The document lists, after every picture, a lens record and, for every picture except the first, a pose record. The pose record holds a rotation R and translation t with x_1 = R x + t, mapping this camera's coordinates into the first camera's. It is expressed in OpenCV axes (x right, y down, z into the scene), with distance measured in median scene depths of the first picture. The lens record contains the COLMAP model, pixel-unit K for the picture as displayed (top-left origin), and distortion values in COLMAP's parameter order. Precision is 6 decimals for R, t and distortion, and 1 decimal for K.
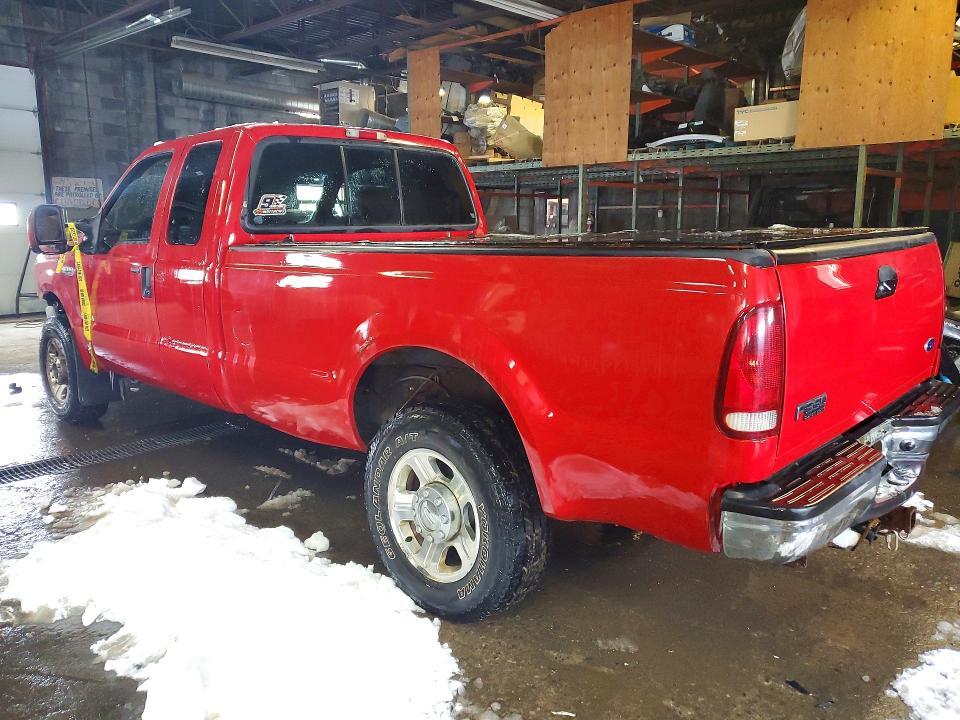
lens RADIAL K [[758.9, 0, 480.0], [0, 758.9, 360.0], [0, 0, 1]] dist [0.004725, 0.001833]
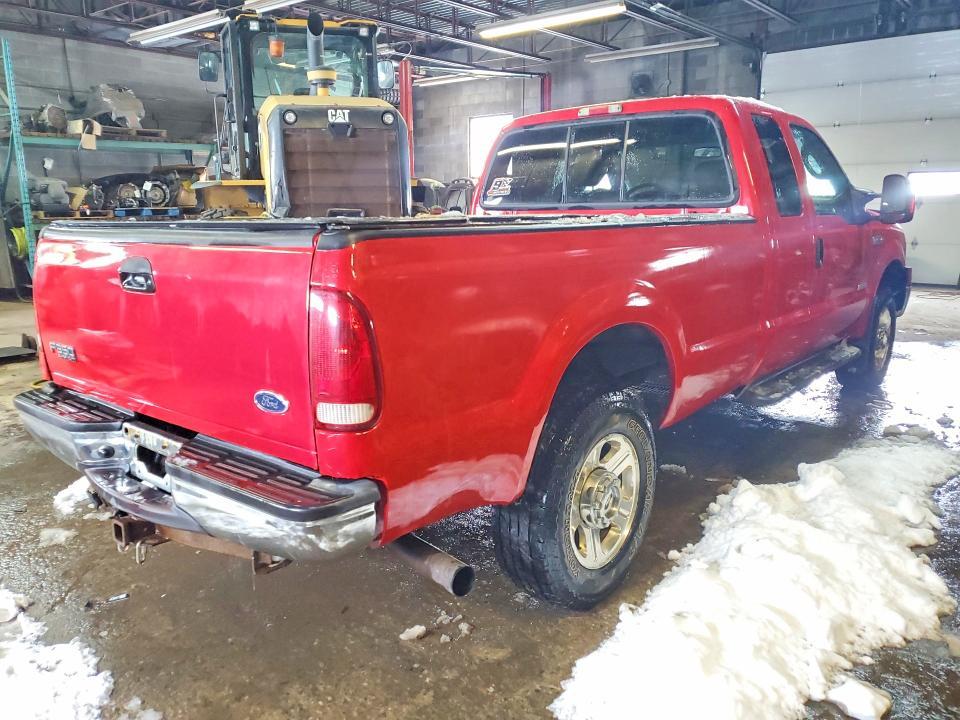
lens RADIAL K [[758.9, 0, 480.0], [0, 758.9, 360.0], [0, 0, 1]] dist [0.004725, 0.001833]
pose [[0.035342, 0.208544, -0.977374, 1.006835], [-0.154624, 0.967350, 0.200814, -0.175769], [0.987341, 0.144028, 0.066434, 0.934929]]
